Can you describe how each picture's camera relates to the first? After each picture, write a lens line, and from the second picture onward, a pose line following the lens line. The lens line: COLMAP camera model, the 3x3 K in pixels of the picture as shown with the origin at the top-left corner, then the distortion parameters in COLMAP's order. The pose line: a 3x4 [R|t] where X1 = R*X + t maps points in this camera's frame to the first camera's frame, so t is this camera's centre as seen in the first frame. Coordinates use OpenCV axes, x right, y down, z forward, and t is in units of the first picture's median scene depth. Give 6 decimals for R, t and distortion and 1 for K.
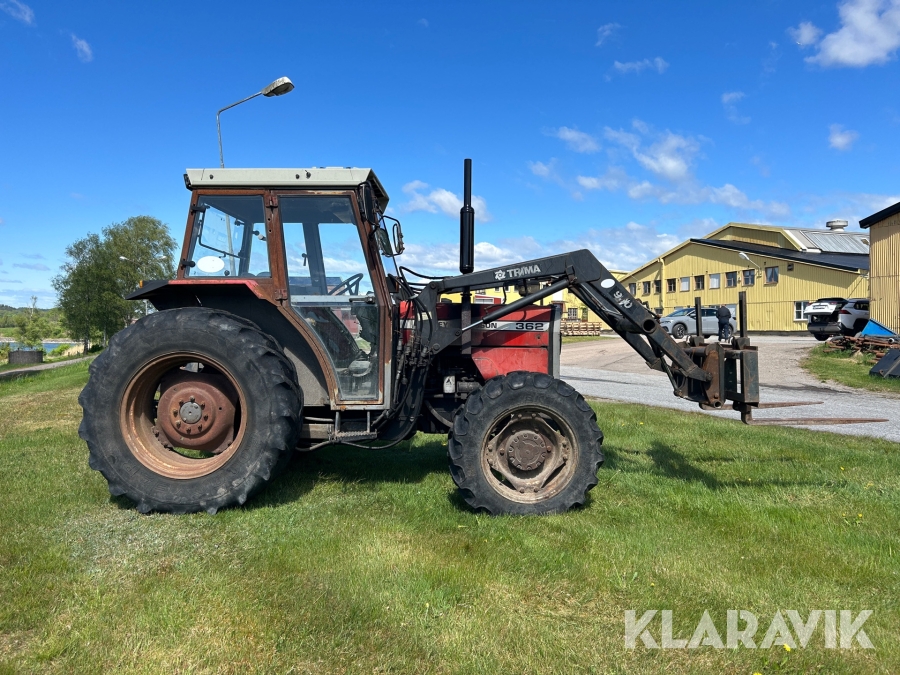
lens RADIAL K [[664.8, 0, 440.8], [0, 664.8, 339.5], [0, 0, 1]] dist [0.074769, -0.067513]
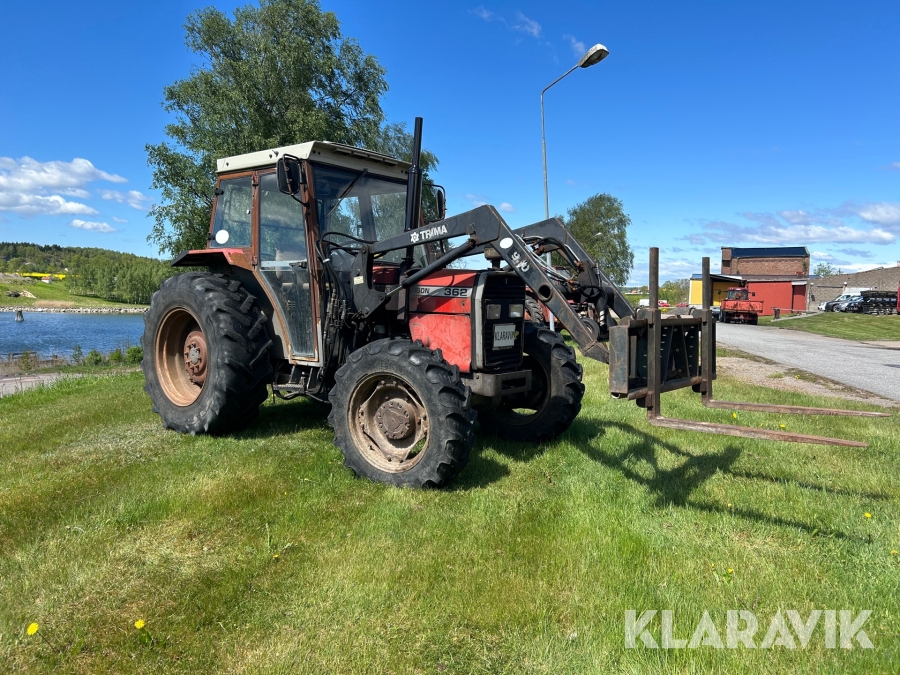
lens RADIAL K [[664.8, 0, 440.8], [0, 664.8, 339.5], [0, 0, 1]] dist [0.074769, -0.067513]
pose [[0.803044, 0.055591, -0.593321, 0.721269], [-0.034572, 0.998308, 0.046744, 0.003847], [0.594916, -0.017026, 0.803607, 0.254391]]
